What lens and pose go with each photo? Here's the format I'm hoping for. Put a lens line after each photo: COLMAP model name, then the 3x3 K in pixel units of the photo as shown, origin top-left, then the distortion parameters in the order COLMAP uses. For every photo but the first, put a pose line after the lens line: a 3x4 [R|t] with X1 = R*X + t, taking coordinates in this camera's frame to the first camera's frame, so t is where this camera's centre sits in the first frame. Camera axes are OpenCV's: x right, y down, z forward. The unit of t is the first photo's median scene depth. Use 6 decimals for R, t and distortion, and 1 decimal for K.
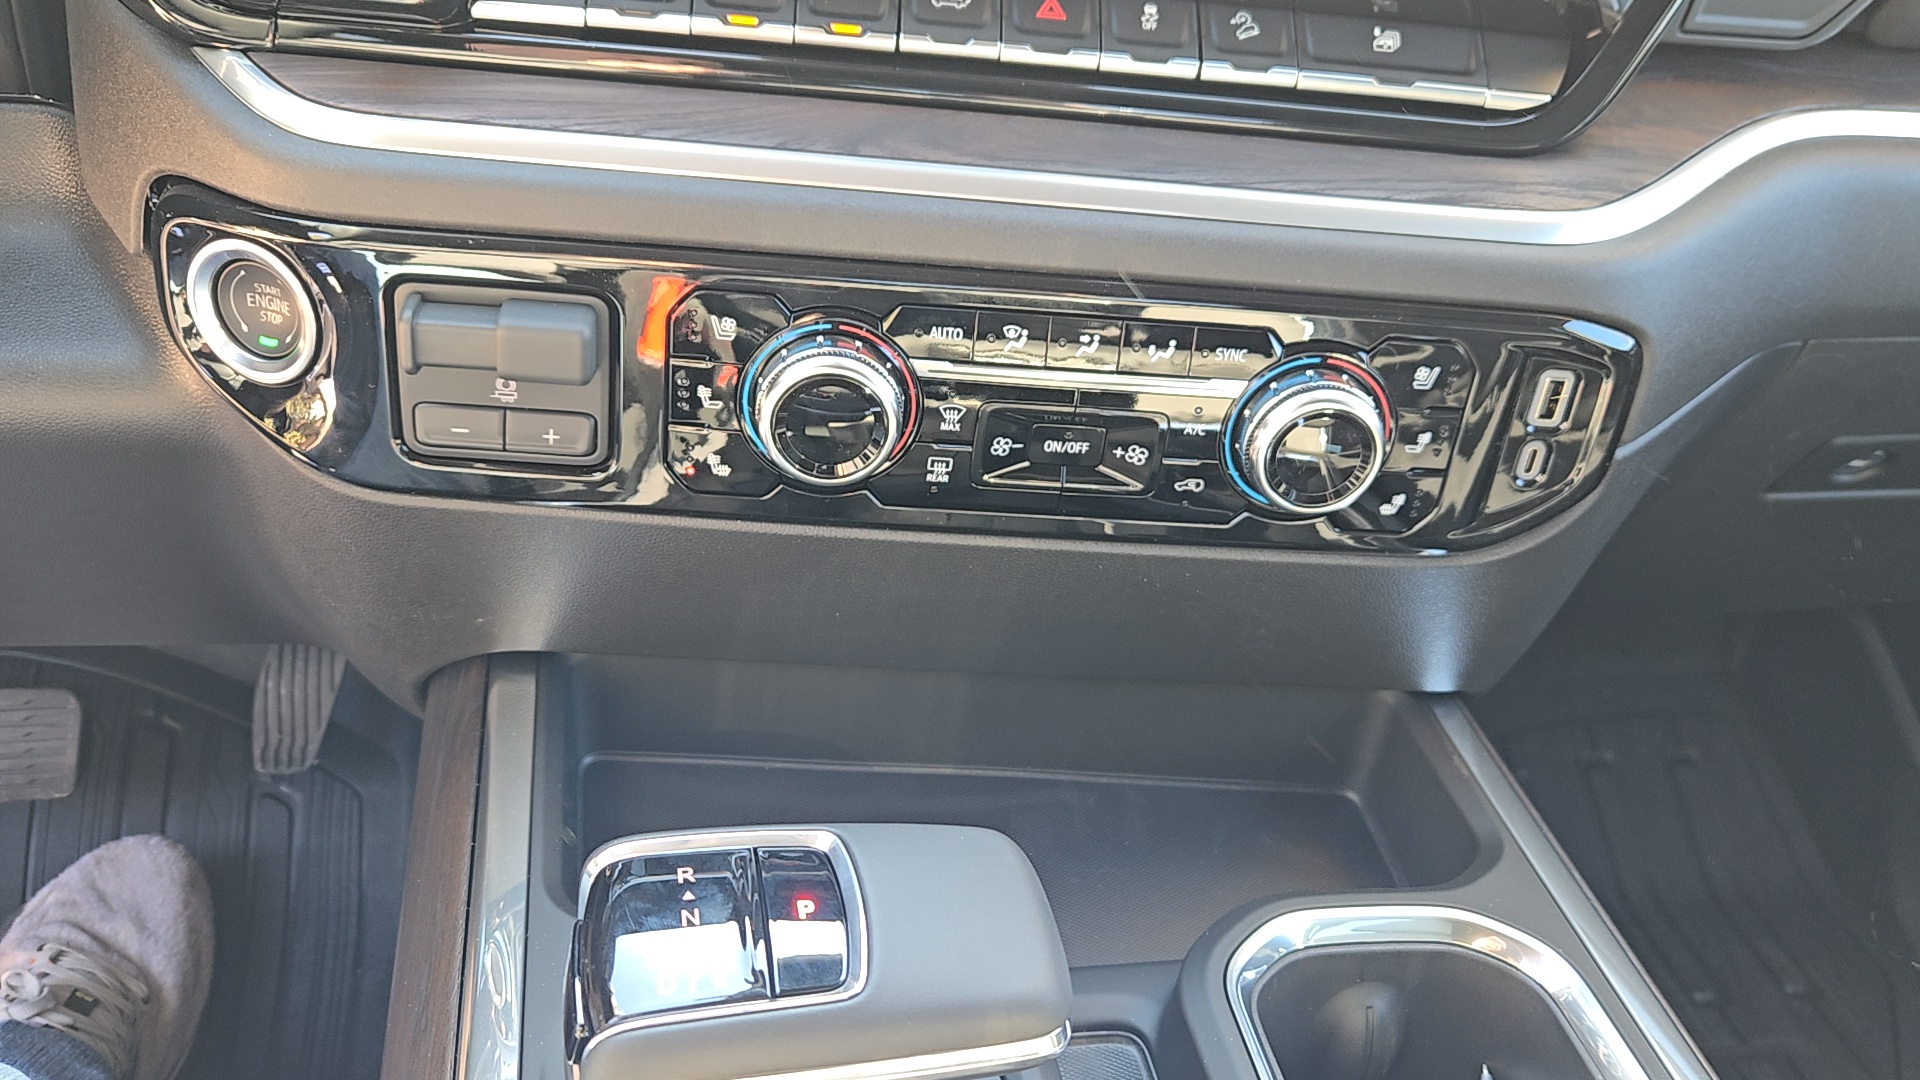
lens RADIAL K [[1626.0, 0, 954.5], [0, 1626.0, 532.5], [0, 0, 1]] dist [0.010364, -0.010124]
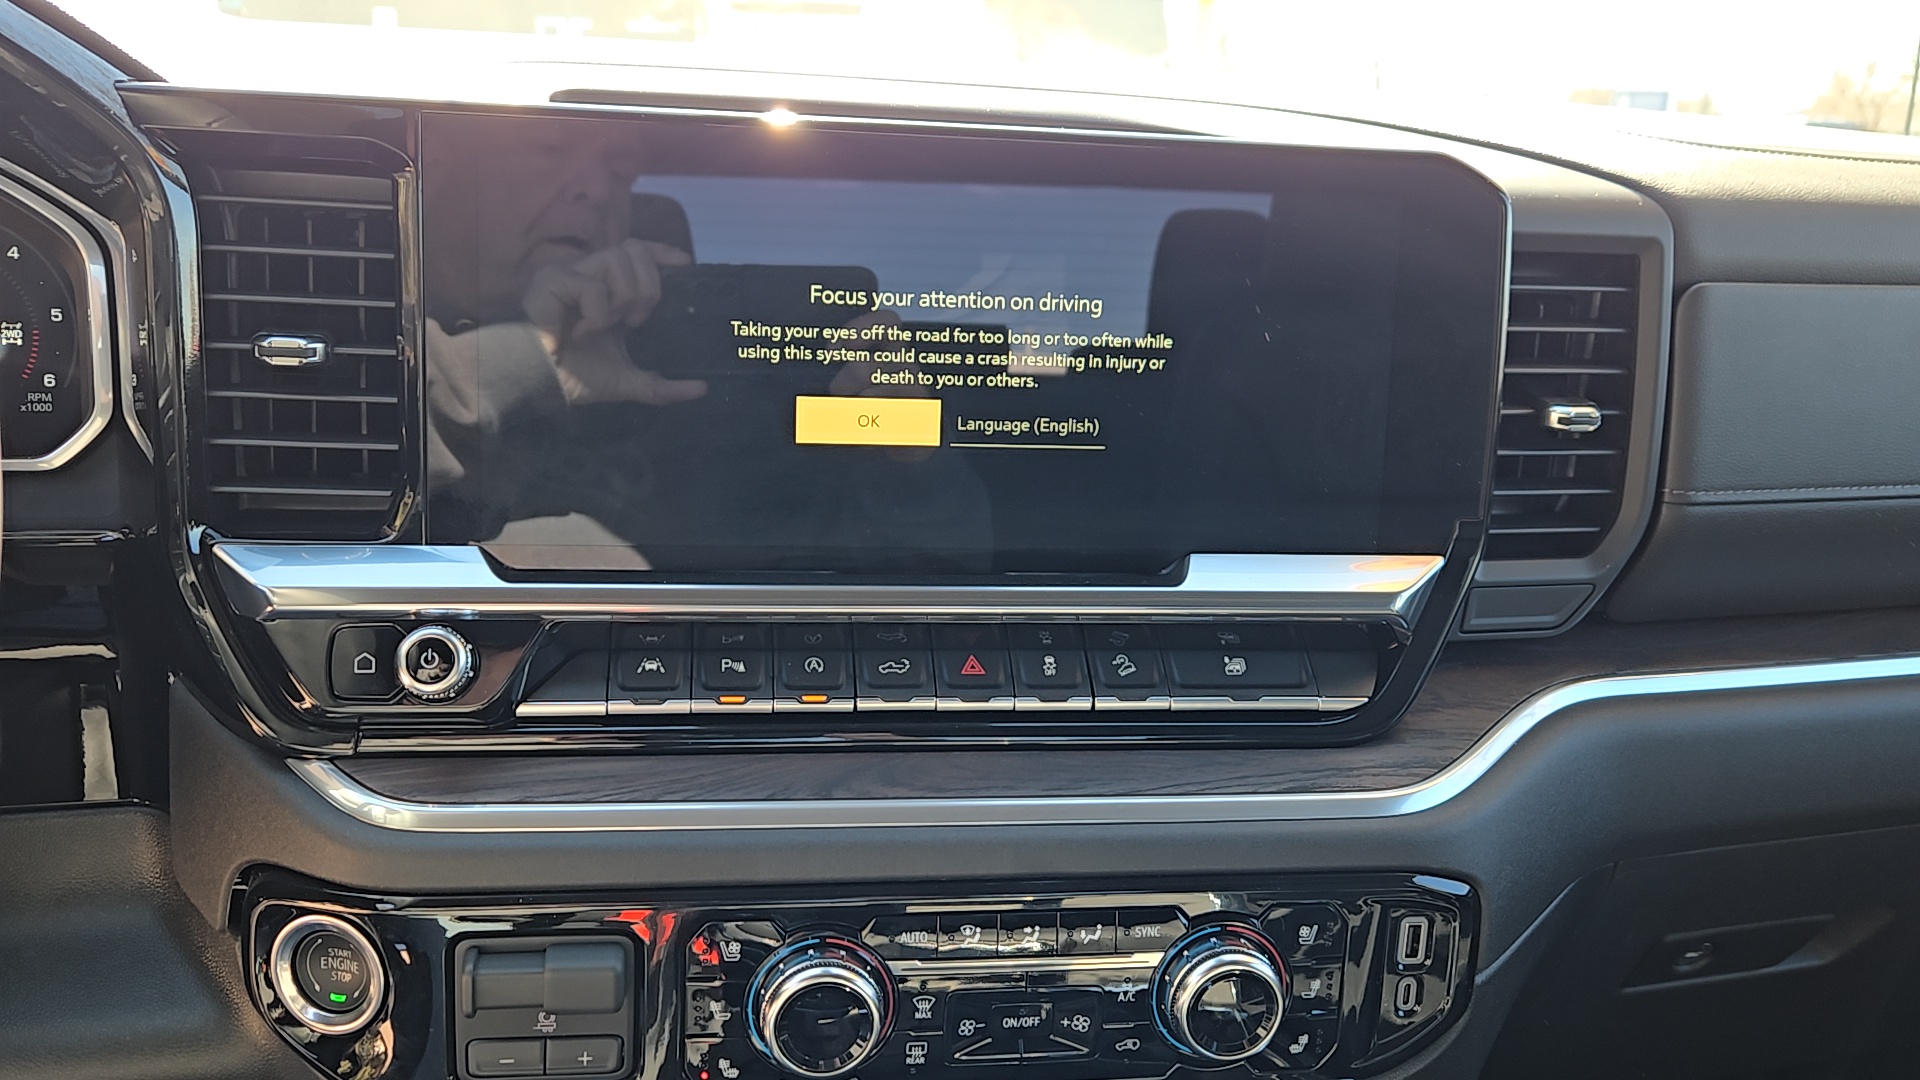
lens RADIAL K [[1626.0, 0, 951.2], [0, 1626.0, 528.2], [0, 0, 1]] dist [0.010364, -0.010124]
pose [[0.994439, -0.078225, 0.070518, -0.038555], [0.096200, 0.947190, -0.305905, -0.036584], [-0.042864, 0.310987, 0.949447, -0.242077]]
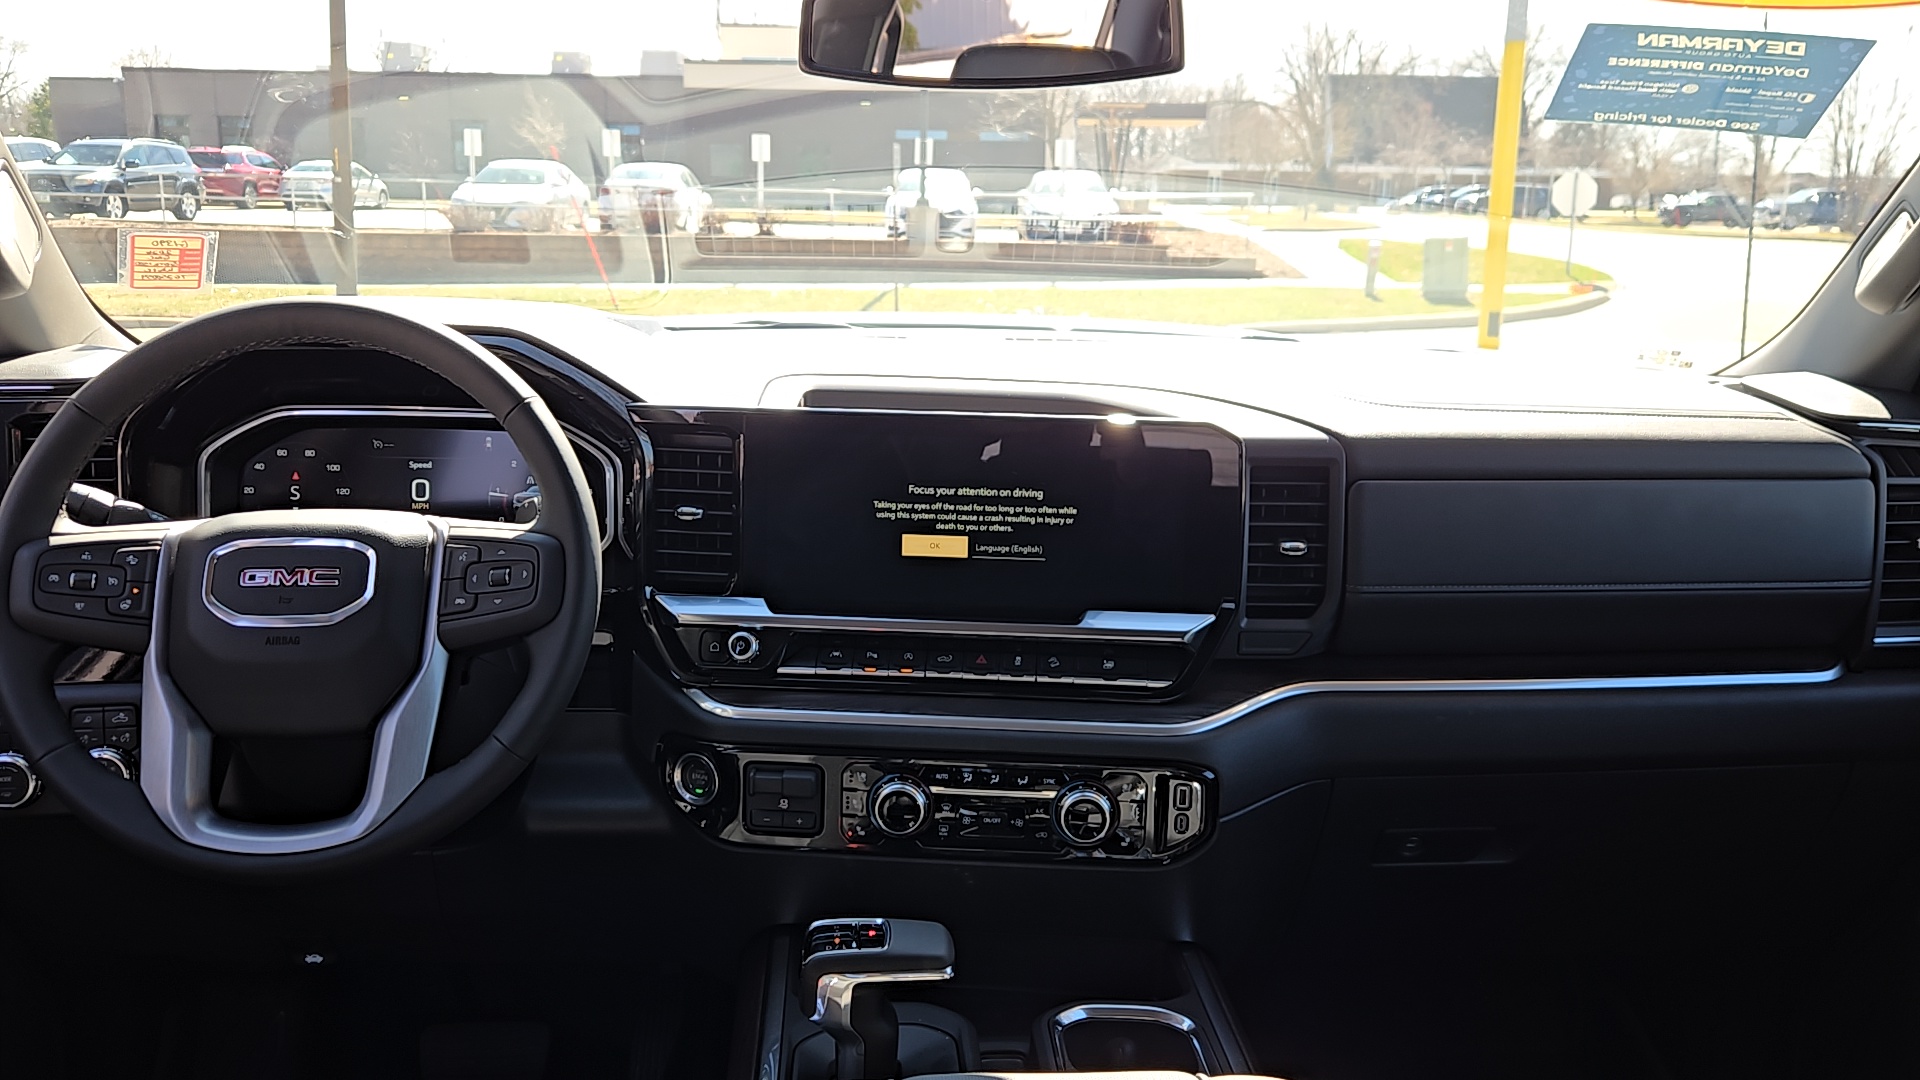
lens RADIAL K [[1626.0, 0, 956.6], [0, 1626.0, 529.6], [0, 0, 1]] dist [0.010364, -0.010124]
pose [[0.988930, -0.061086, -0.135226, 0.403907], [0.006561, 0.928440, -0.371423, 0.495162], [0.148238, 0.366424, 0.918563, -1.614072]]
